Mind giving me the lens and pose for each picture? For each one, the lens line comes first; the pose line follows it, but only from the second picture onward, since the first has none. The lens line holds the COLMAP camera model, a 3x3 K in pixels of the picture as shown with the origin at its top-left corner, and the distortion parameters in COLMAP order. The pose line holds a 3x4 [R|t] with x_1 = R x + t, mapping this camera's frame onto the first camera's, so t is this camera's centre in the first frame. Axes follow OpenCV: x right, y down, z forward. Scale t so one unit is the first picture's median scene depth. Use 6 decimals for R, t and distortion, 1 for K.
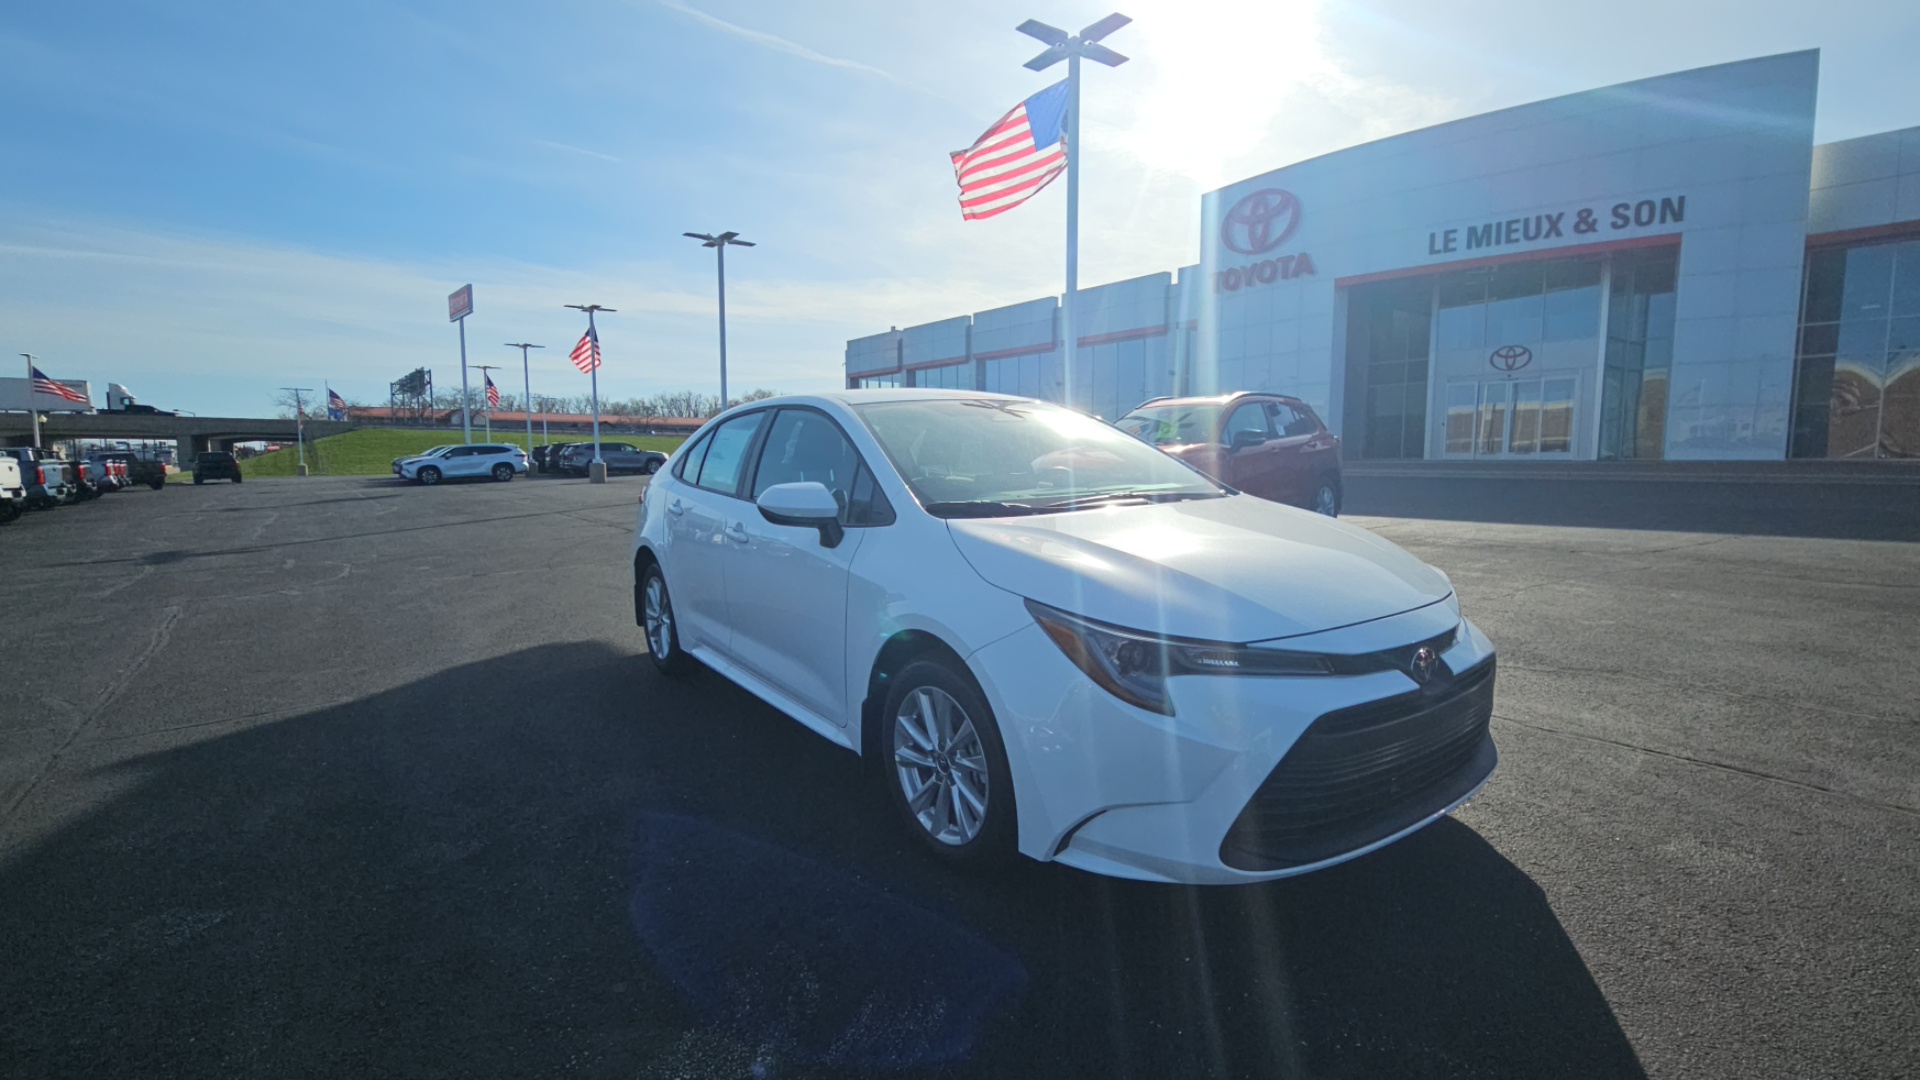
lens RADIAL K [[858.0, 0, 976.2], [0, 858.0, 540.0], [0, 0, 1]] dist [0.012345, -0.010735]
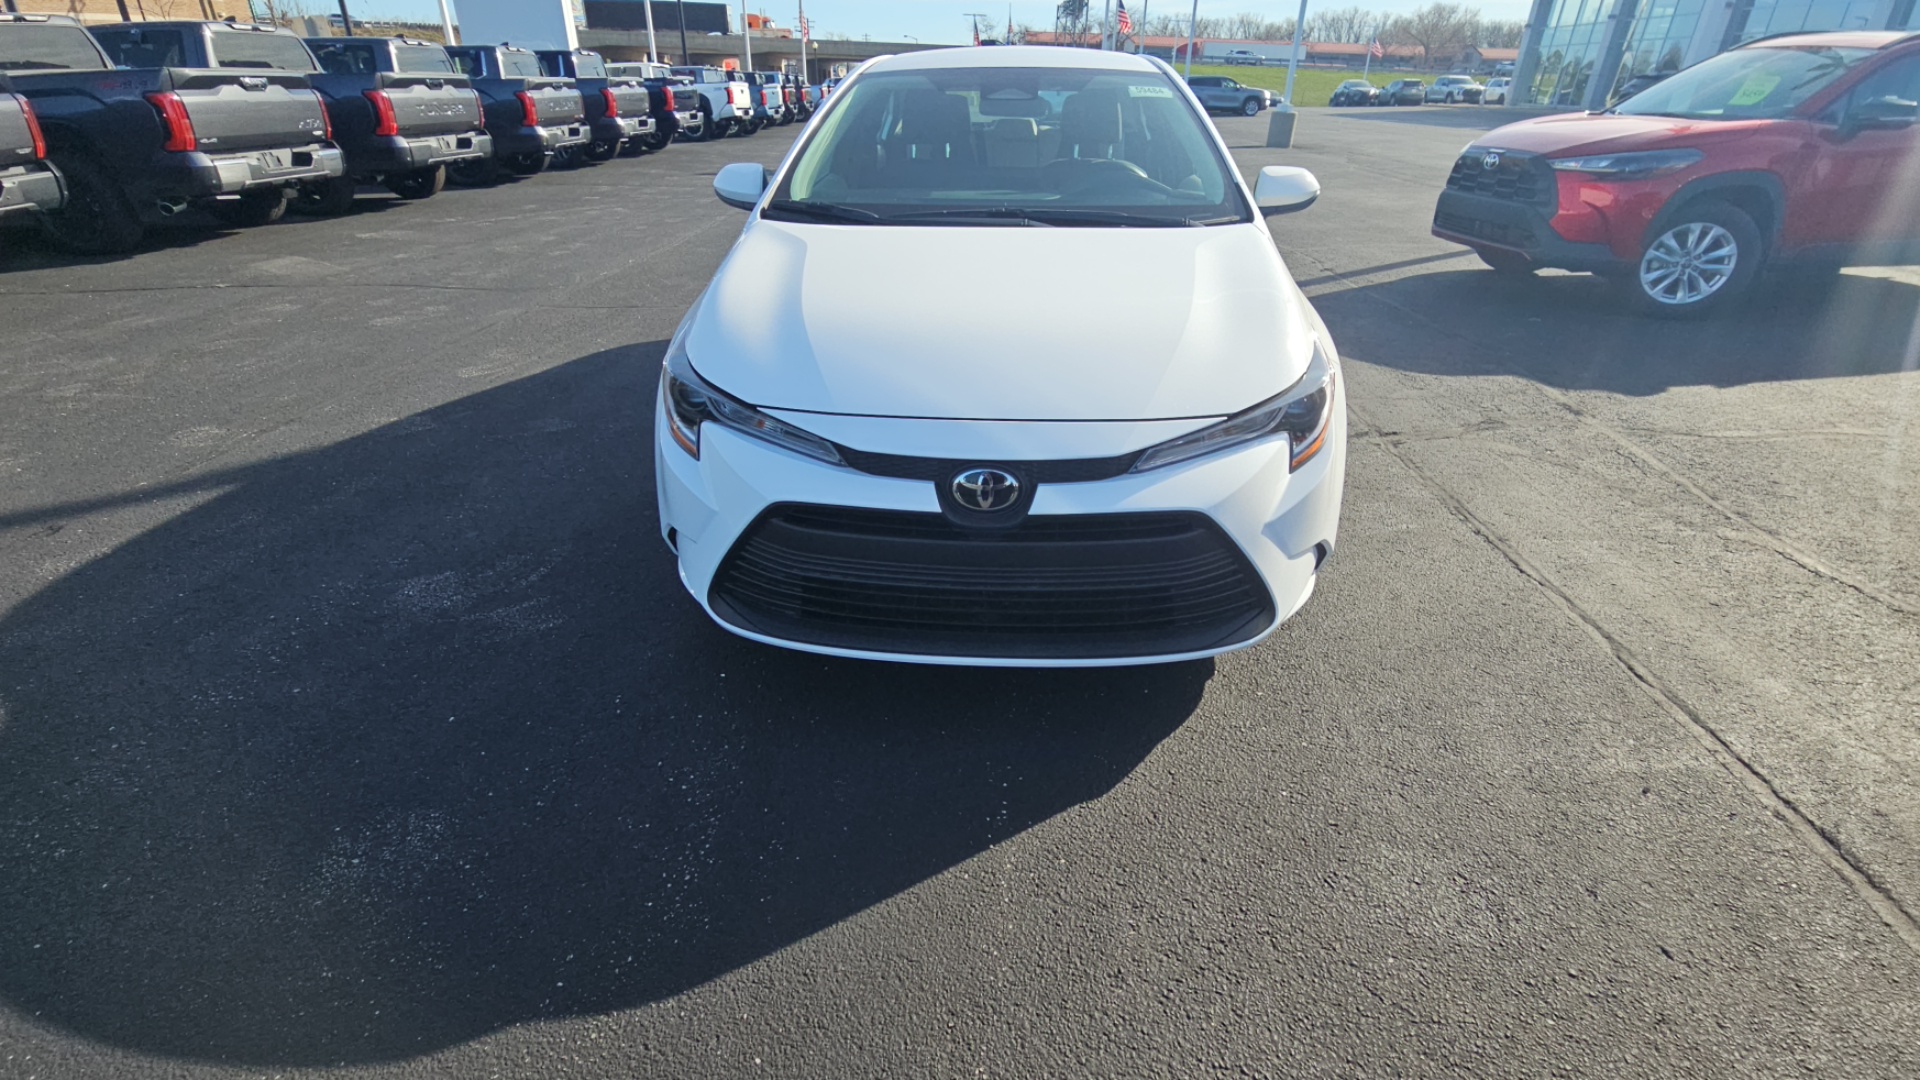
lens RADIAL K [[856.8, 0, 978.3], [0, 856.8, 542.7], [0, 0, 1]] dist [0.005170, -0.004512]
pose [[0.775528, 0.318094, -0.545319, 0.652658], [-0.089054, 0.910269, 0.404327, -0.085472], [0.625001, -0.265004, 0.734266, 0.281950]]
